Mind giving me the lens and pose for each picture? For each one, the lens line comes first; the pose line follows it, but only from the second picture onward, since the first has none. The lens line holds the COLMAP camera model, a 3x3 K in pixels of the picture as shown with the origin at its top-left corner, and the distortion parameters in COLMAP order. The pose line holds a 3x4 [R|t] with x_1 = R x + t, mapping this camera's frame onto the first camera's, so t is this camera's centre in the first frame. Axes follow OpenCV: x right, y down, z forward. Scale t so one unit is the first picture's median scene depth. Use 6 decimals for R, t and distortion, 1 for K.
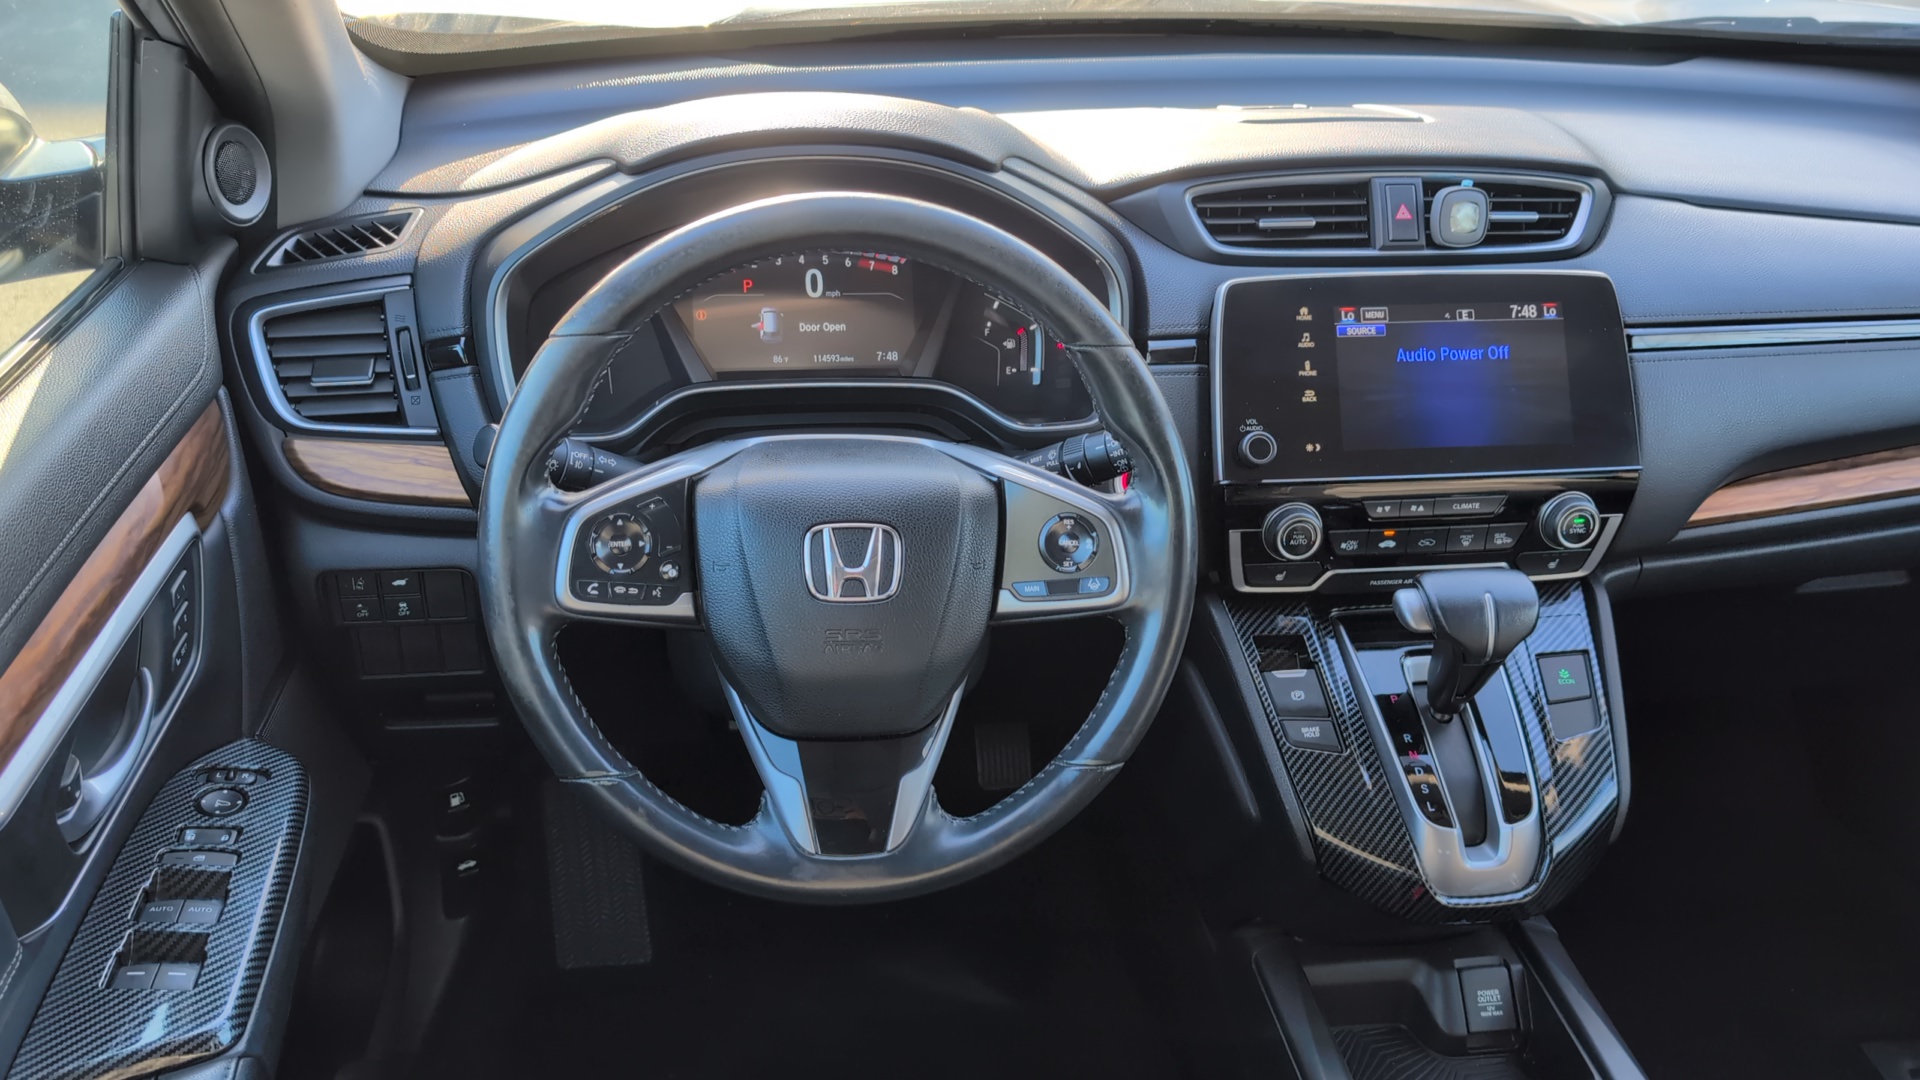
lens RADIAL K [[1602.2, 0, 953.1], [0, 1602.2, 548.2], [0, 0, 1]] dist [0.041835, -0.082836]
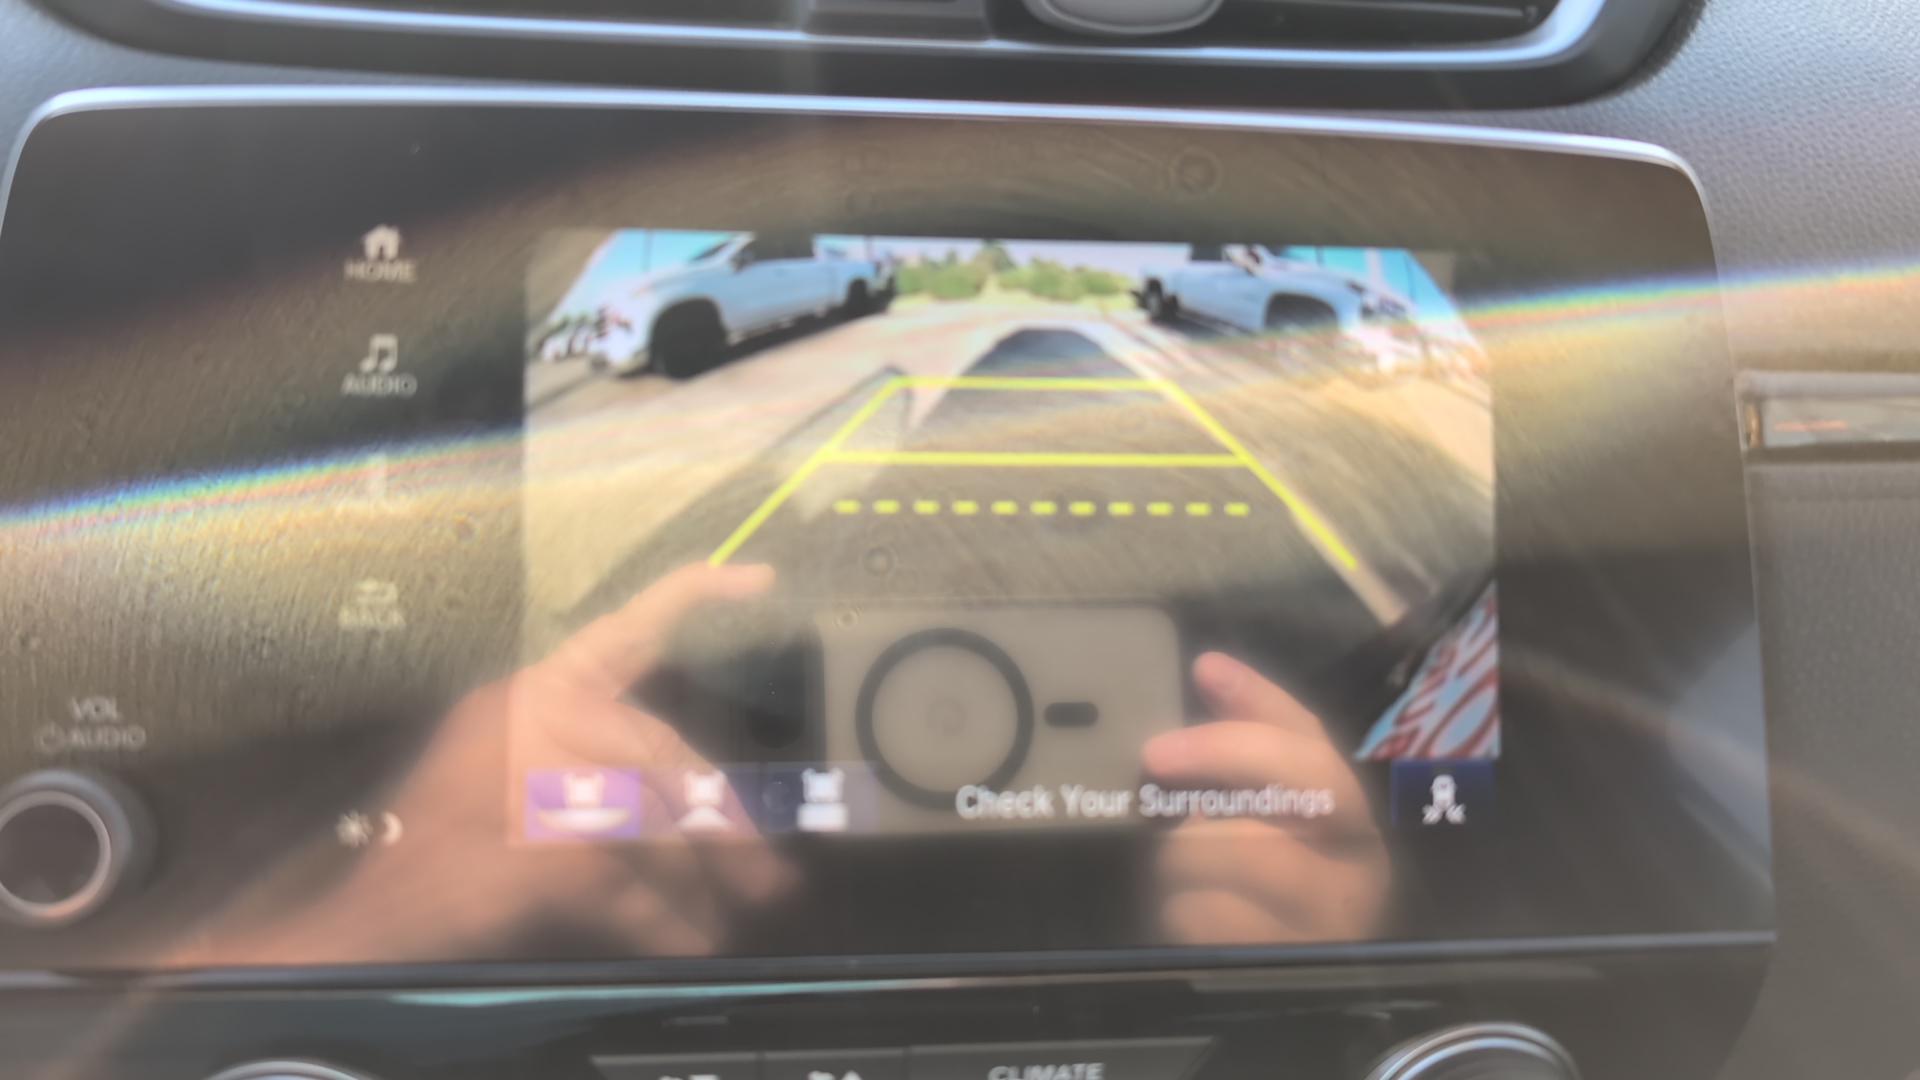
lens RADIAL K [[1602.2, 0, 955.3], [0, 1602.2, 525.4], [0, 0, 1]] dist [0.041835, -0.082836]
pose [[0.997736, 0.051163, -0.043639, 0.310575], [-0.050448, 0.998577, 0.017313, -0.112339], [0.044463, -0.015072, 0.998897, 0.751594]]
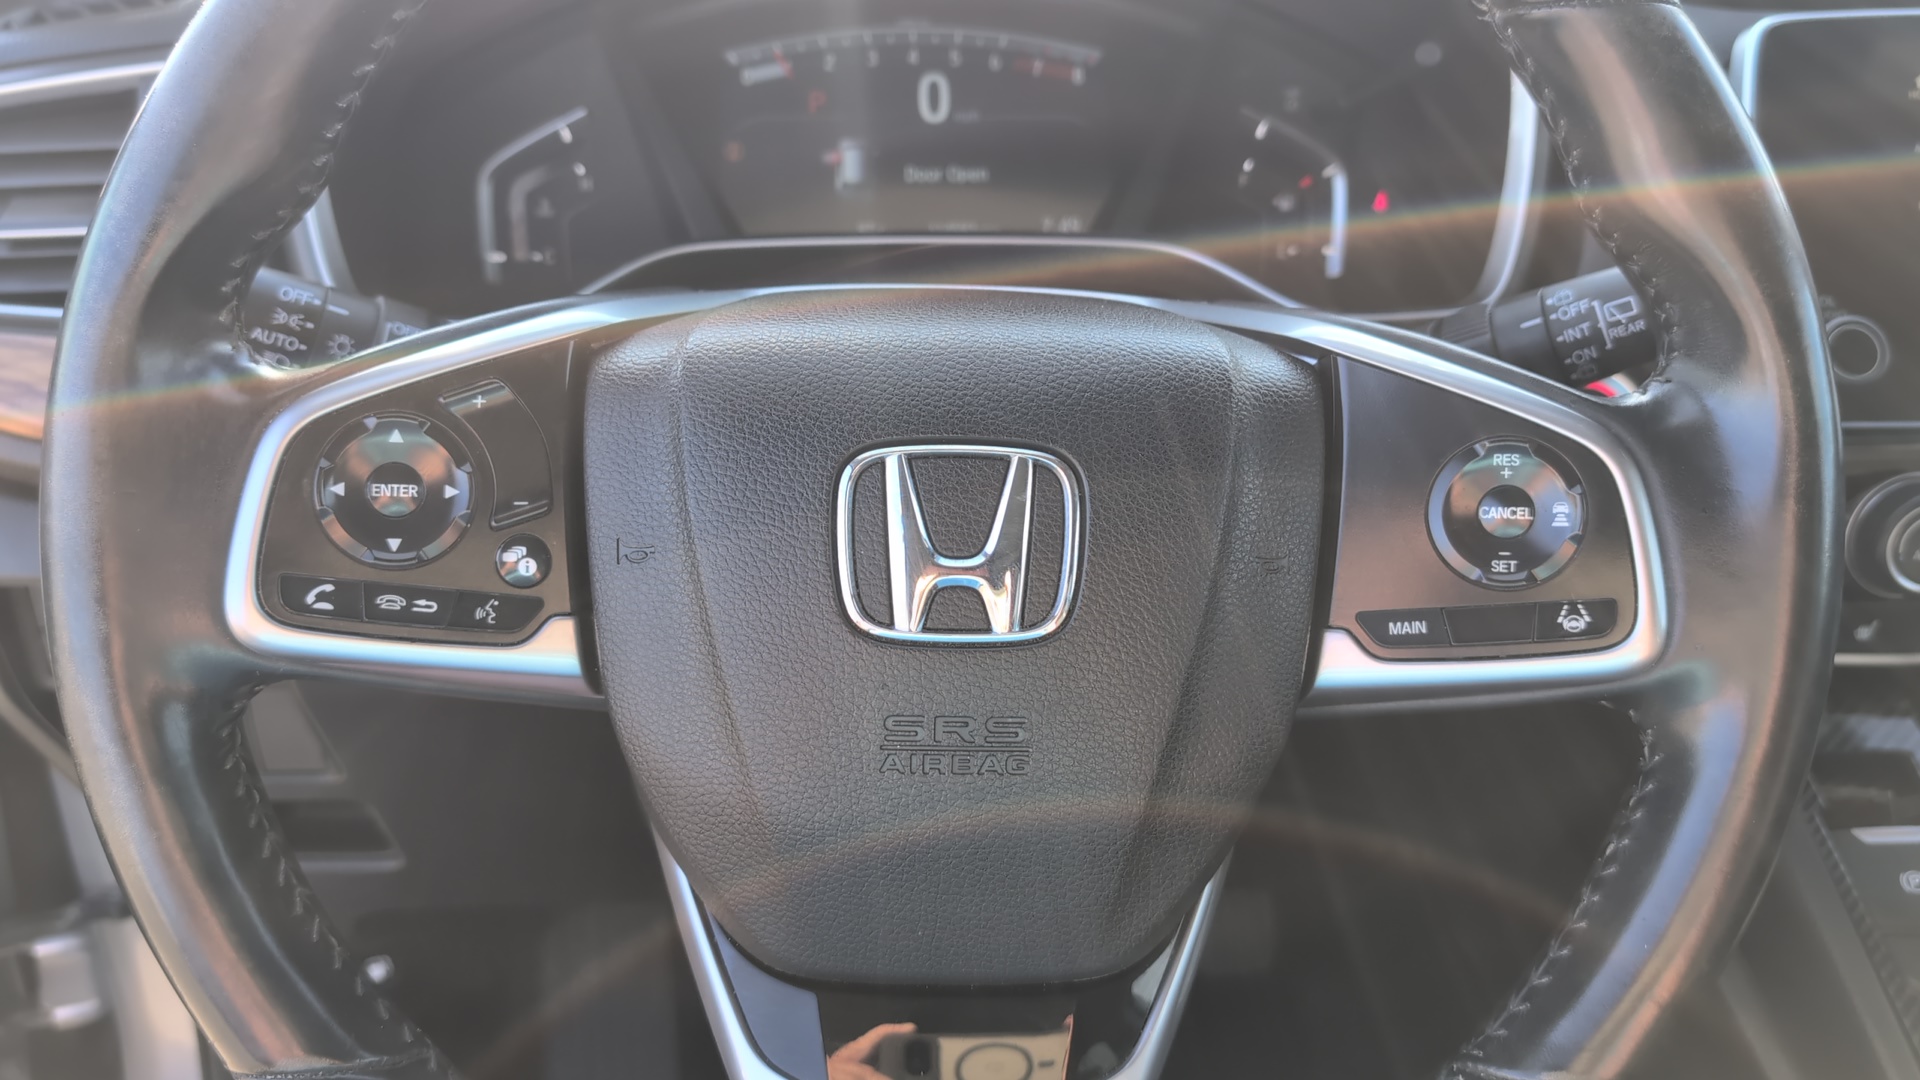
lens RADIAL K [[1602.2, 0, 958.9], [0, 1602.2, 545.7], [0, 0, 1]] dist [0.041835, -0.082836]
pose [[0.994082, 0.015916, -0.107457, -0.016086], [-0.021810, 0.998308, -0.053902, 0.024319], [0.106417, 0.055927, 0.992748, 0.487783]]
